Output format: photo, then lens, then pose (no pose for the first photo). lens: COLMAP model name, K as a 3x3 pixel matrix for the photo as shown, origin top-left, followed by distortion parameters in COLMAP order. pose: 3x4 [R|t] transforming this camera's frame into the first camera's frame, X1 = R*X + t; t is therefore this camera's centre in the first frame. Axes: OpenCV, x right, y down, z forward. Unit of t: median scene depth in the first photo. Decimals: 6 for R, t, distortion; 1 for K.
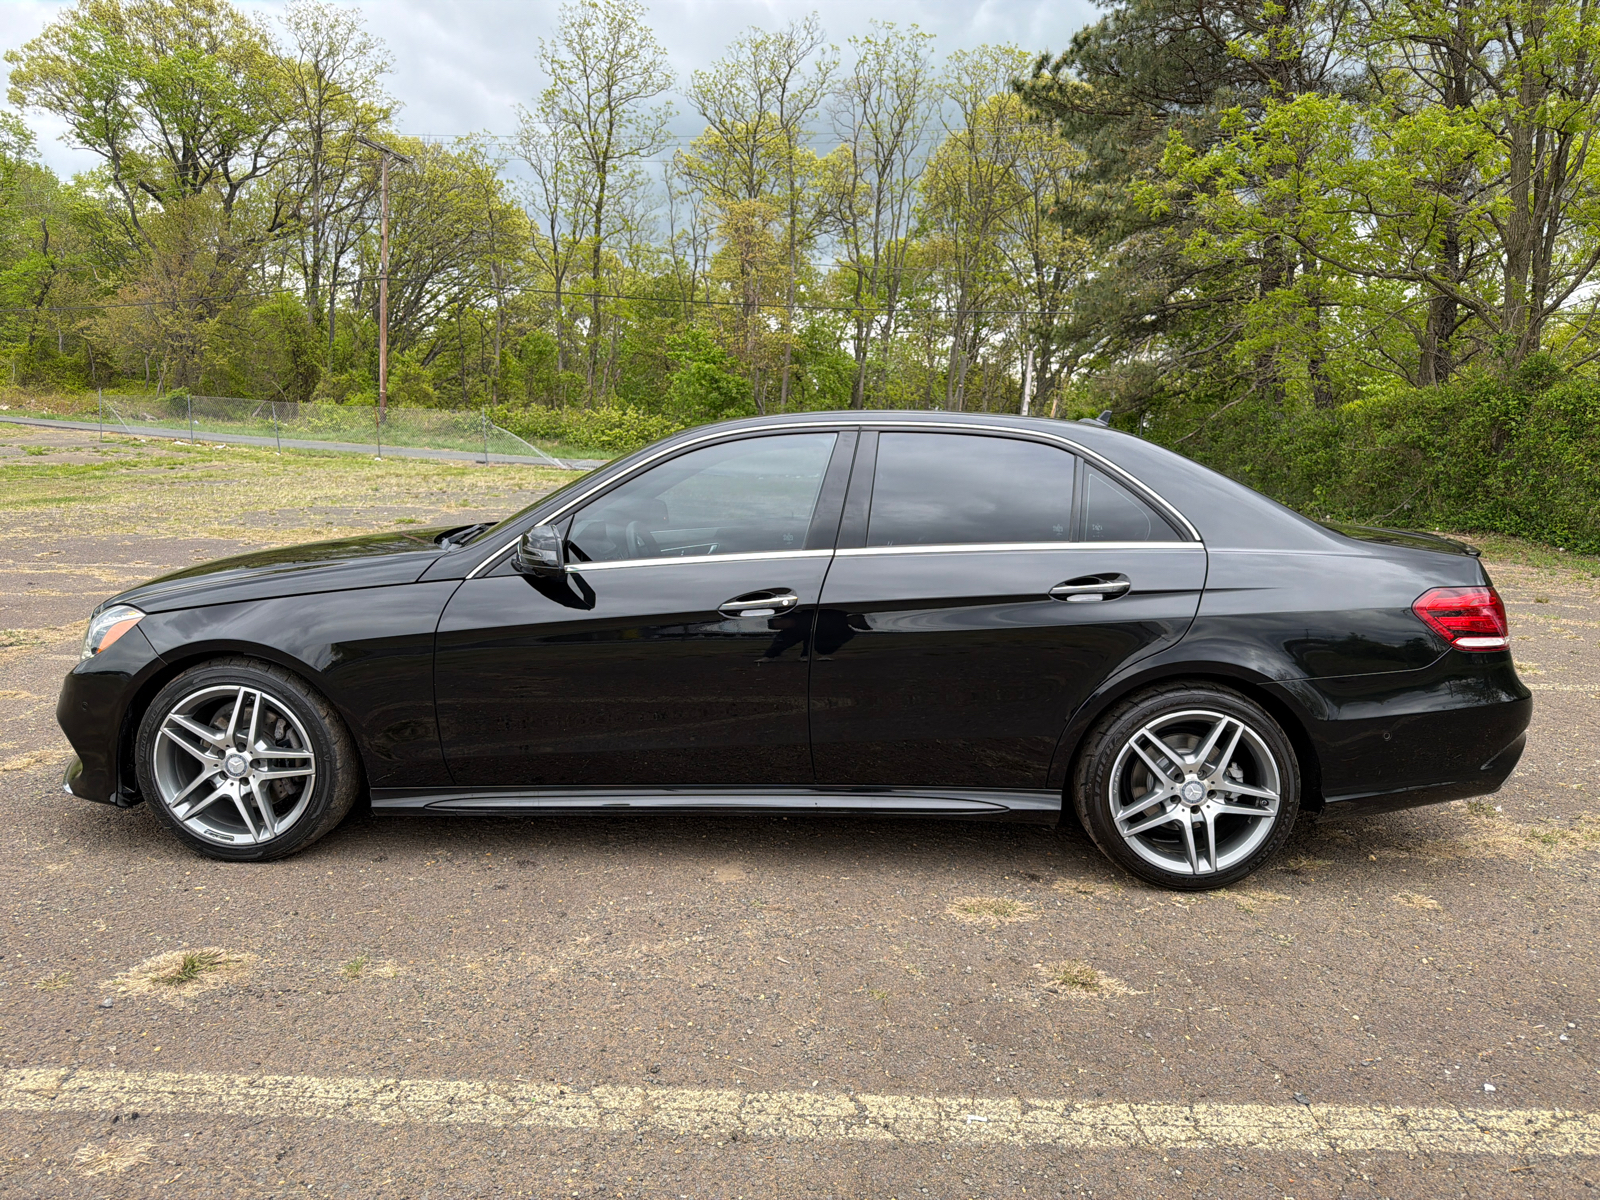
lens RADIAL K [[1166.1, 0, 801.0], [0, 1166.1, 639.6], [0, 0, 1]] dist [-0.000107, -0.038299]
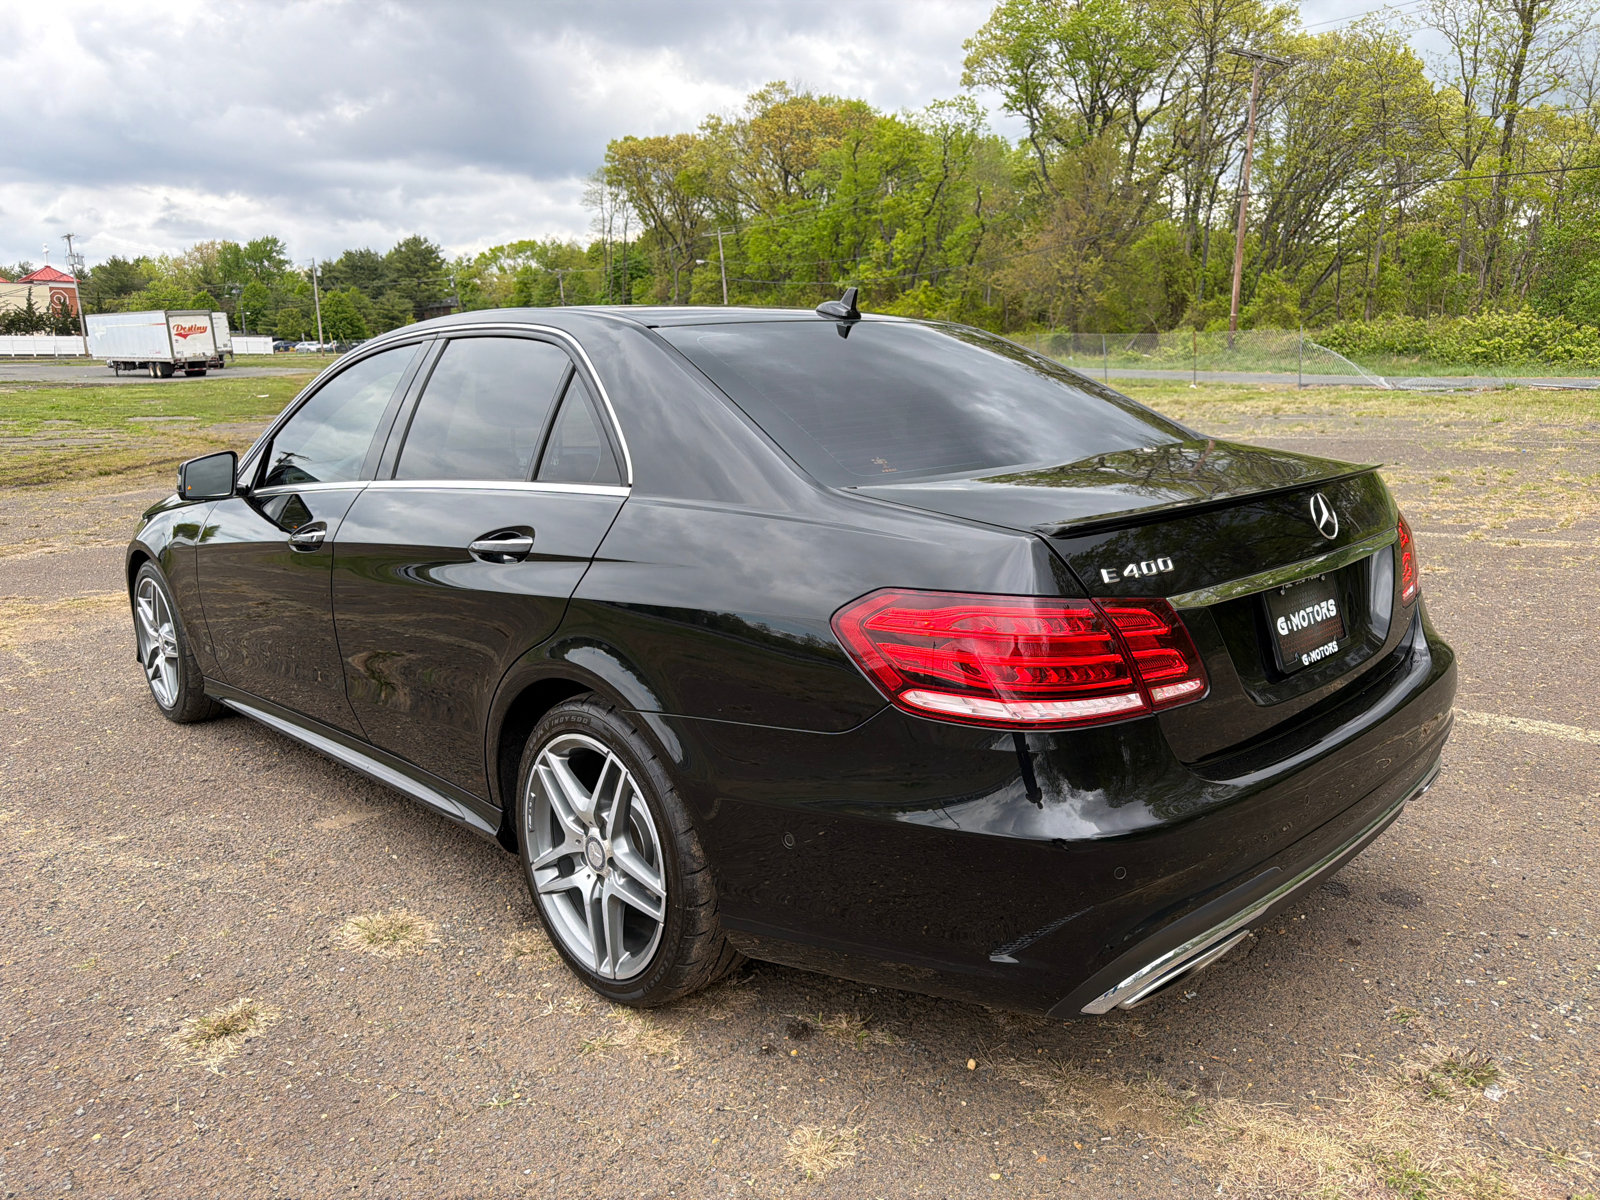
lens RADIAL K [[1156.7, 0, 794.7], [0, 1156.7, 611.7], [0, 0, 1]] dist [0.007341, -0.001730]
pose [[0.687390, 0.102832, -0.718972, 0.097981], [-0.075638, 0.994679, 0.069950, -0.007290], [0.722340, 0.006298, 0.691510, 0.067664]]
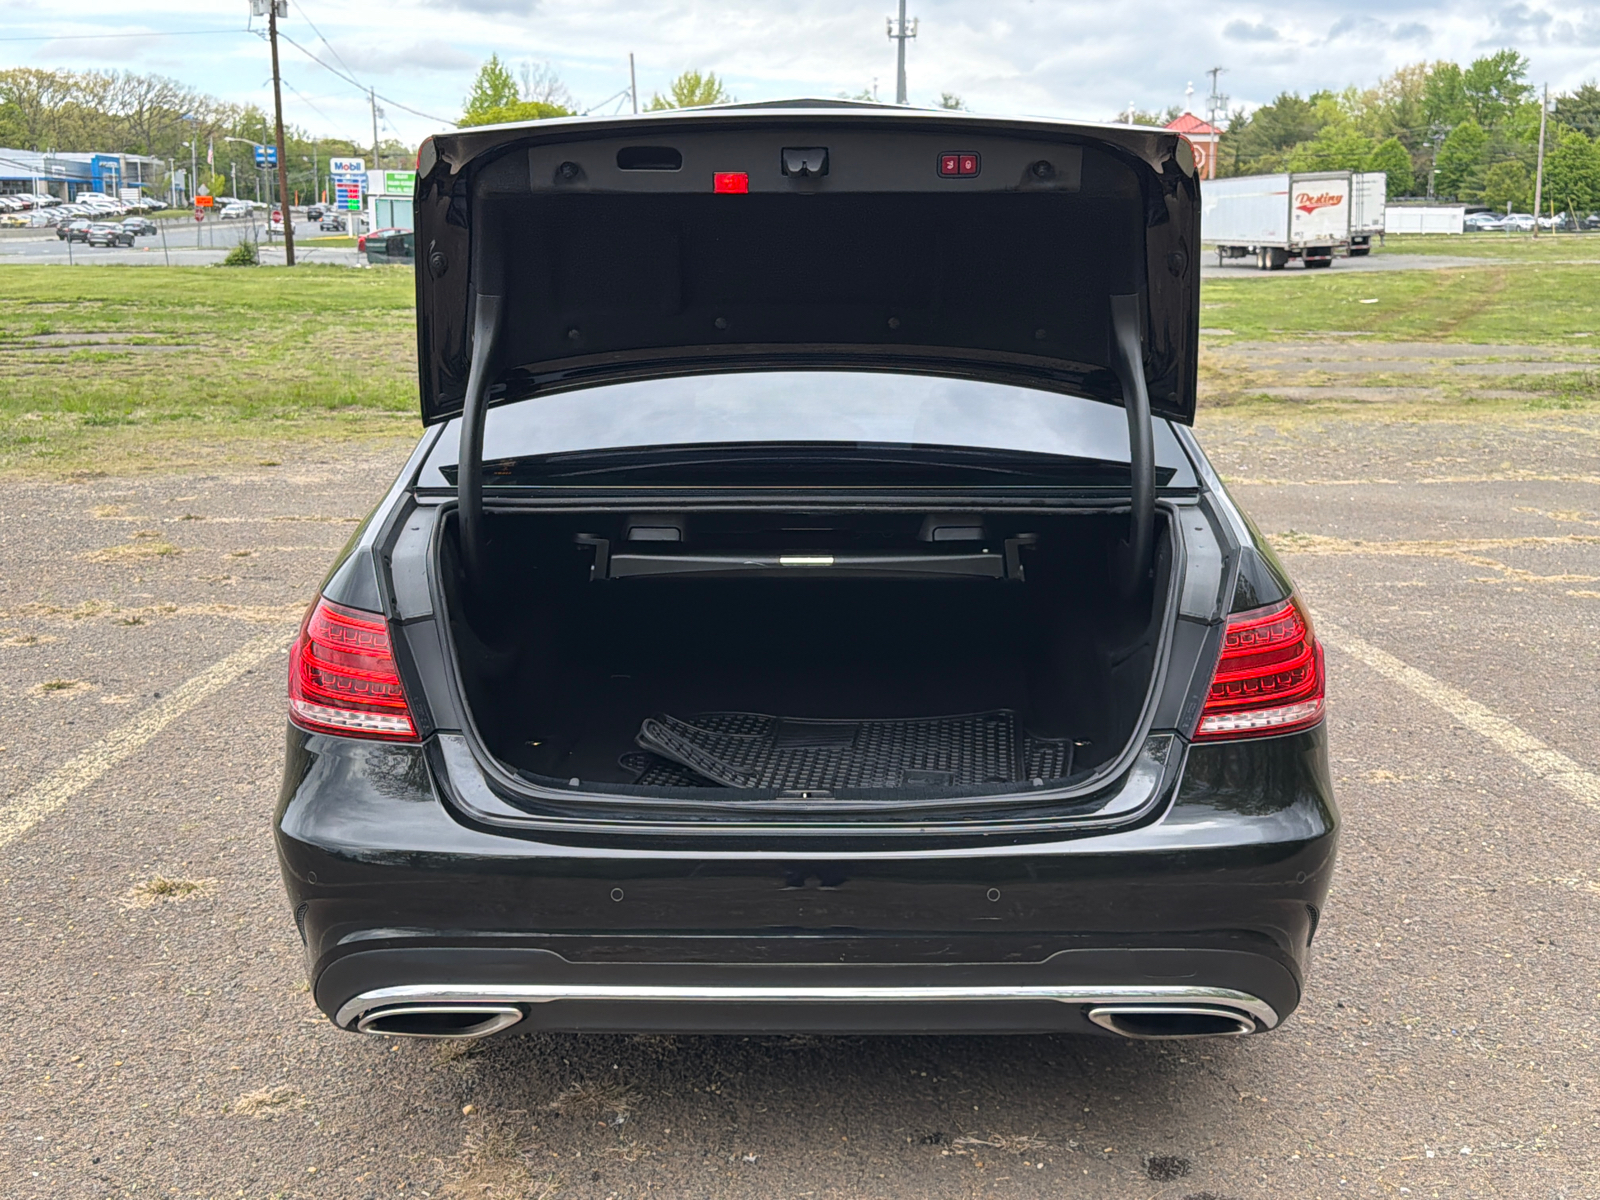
lens RADIAL K [[1896.9, 0, 800.0], [0, 1896.9, 600.0], [0, 0, 1]] dist [0.026381, -0.035631]
pose [[-0.035666, 0.139773, -0.989541, 0.158346], [-0.163094, 0.976082, 0.143750, -0.022828], [0.985966, 0.166515, -0.012017, 0.139902]]
